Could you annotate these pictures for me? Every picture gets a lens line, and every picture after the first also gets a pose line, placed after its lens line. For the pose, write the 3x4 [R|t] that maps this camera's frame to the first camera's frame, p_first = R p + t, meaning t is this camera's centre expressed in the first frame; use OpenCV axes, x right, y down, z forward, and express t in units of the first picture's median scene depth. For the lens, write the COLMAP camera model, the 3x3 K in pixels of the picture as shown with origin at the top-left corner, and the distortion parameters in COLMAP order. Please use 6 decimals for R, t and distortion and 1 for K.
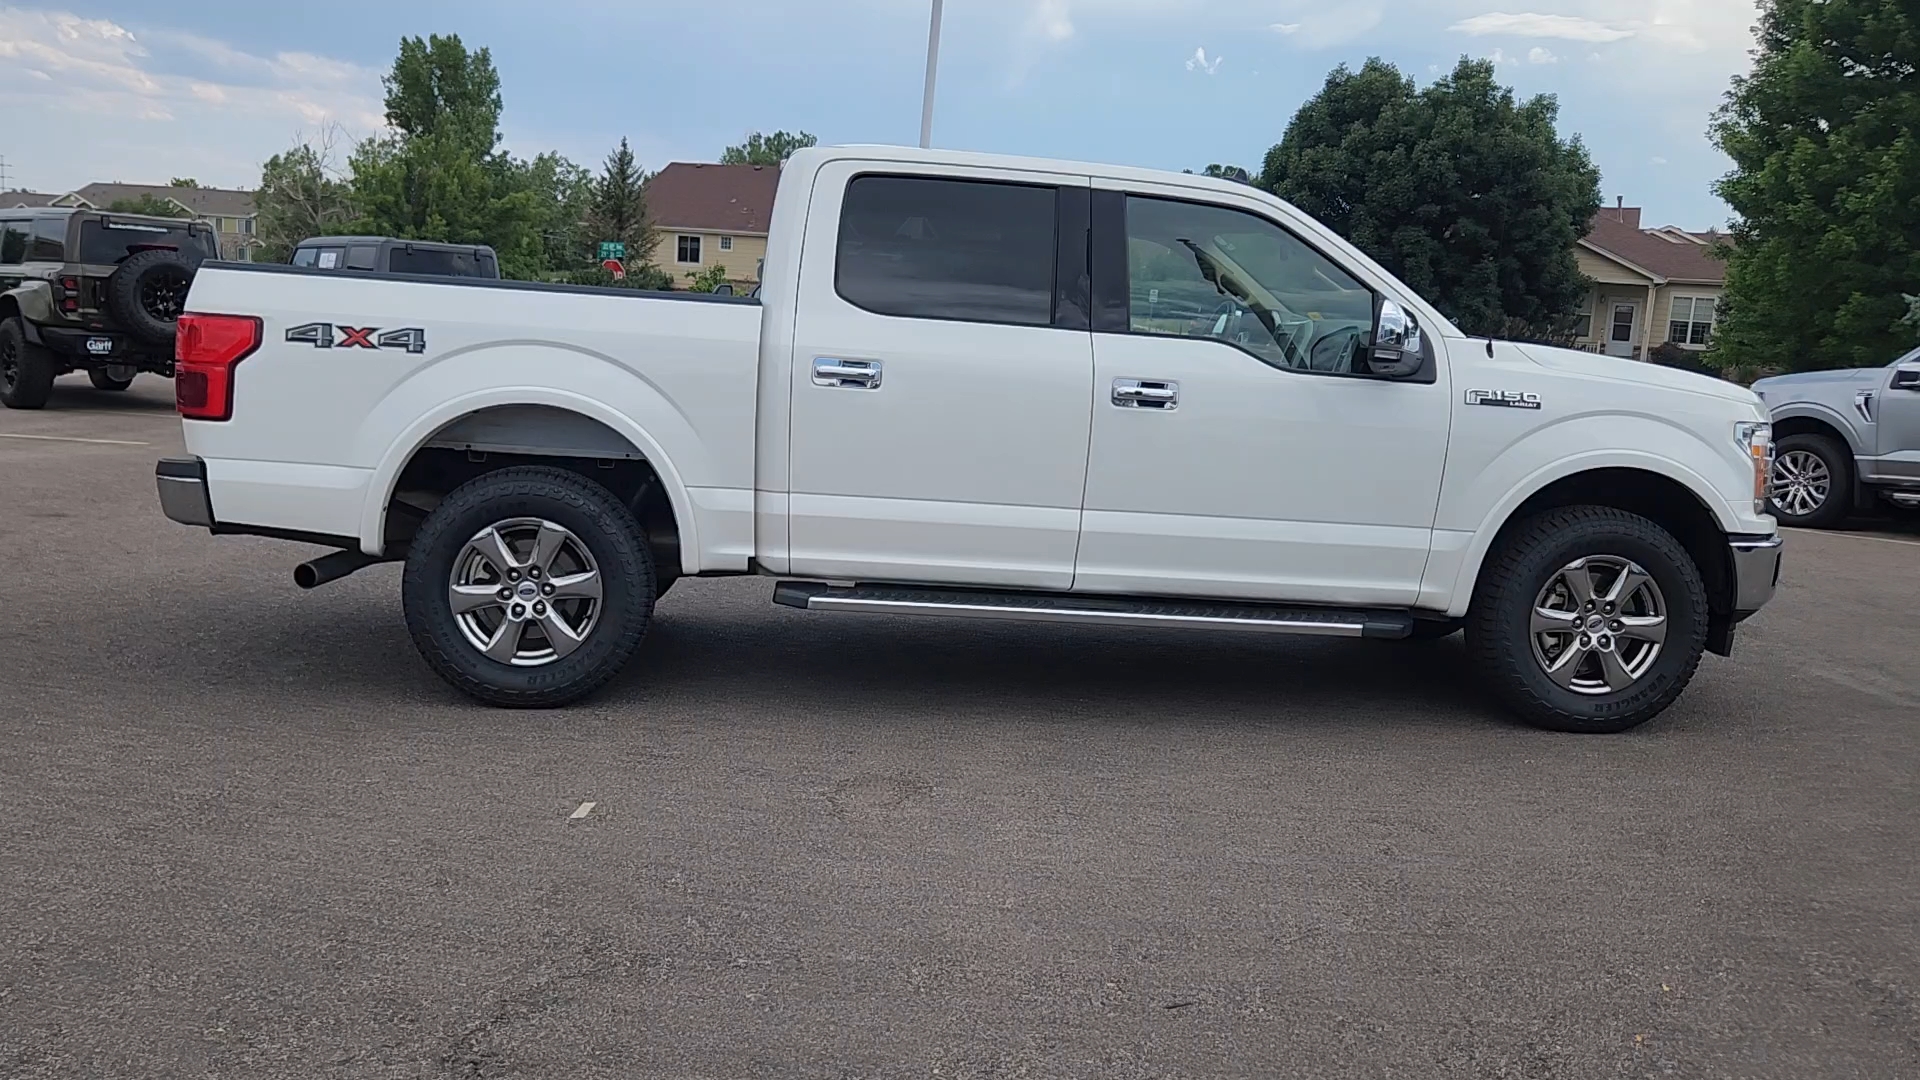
lens RADIAL K [[1633.8, 0, 957.6], [0, 1633.8, 543.1], [0, 0, 1]] dist [0.024318, 0.001217]
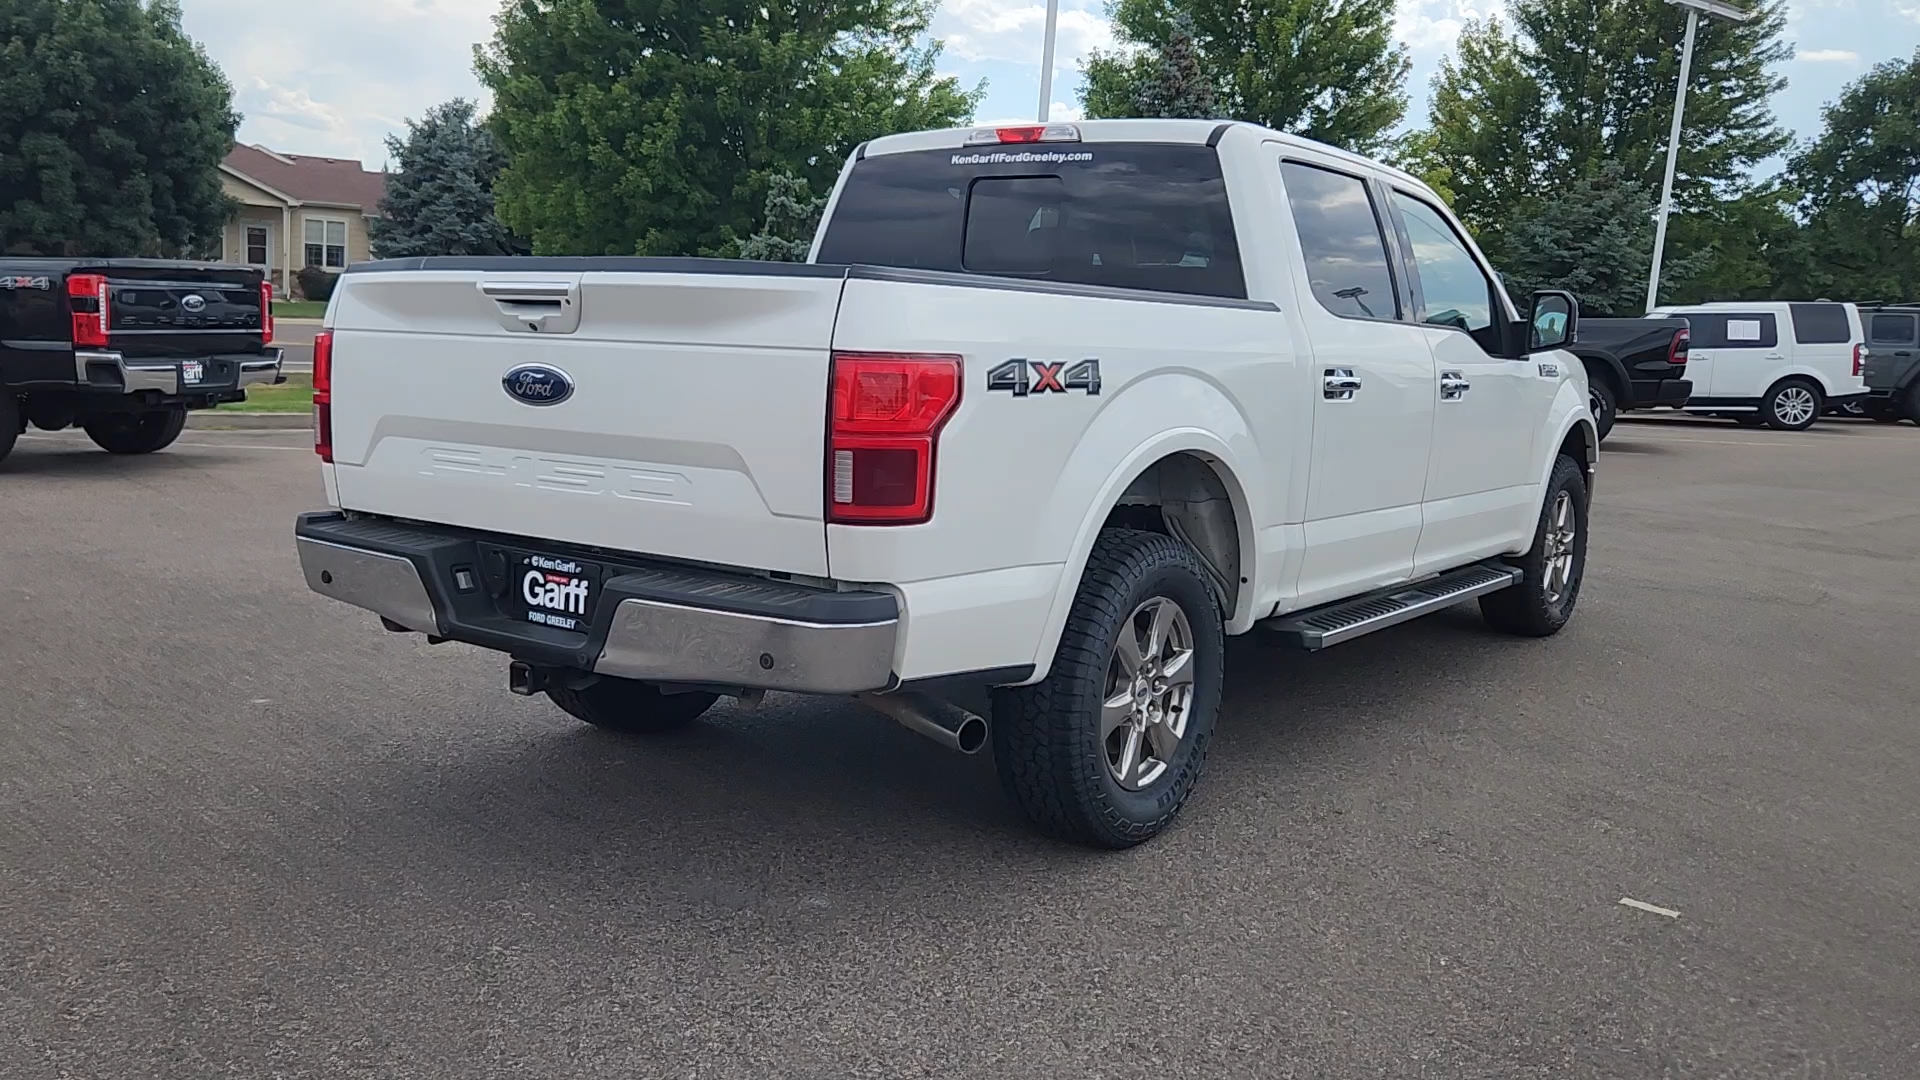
lens RADIAL K [[1633.8, 0, 949.5], [0, 1633.8, 536.5], [0, 0, 1]] dist [0.024318, 0.001217]
pose [[0.650446, -0.131115, 0.748151, -0.839795], [0.096130, 0.991278, 0.090148, -0.114532], [-0.753445, 0.013283, 0.657377, 0.530161]]
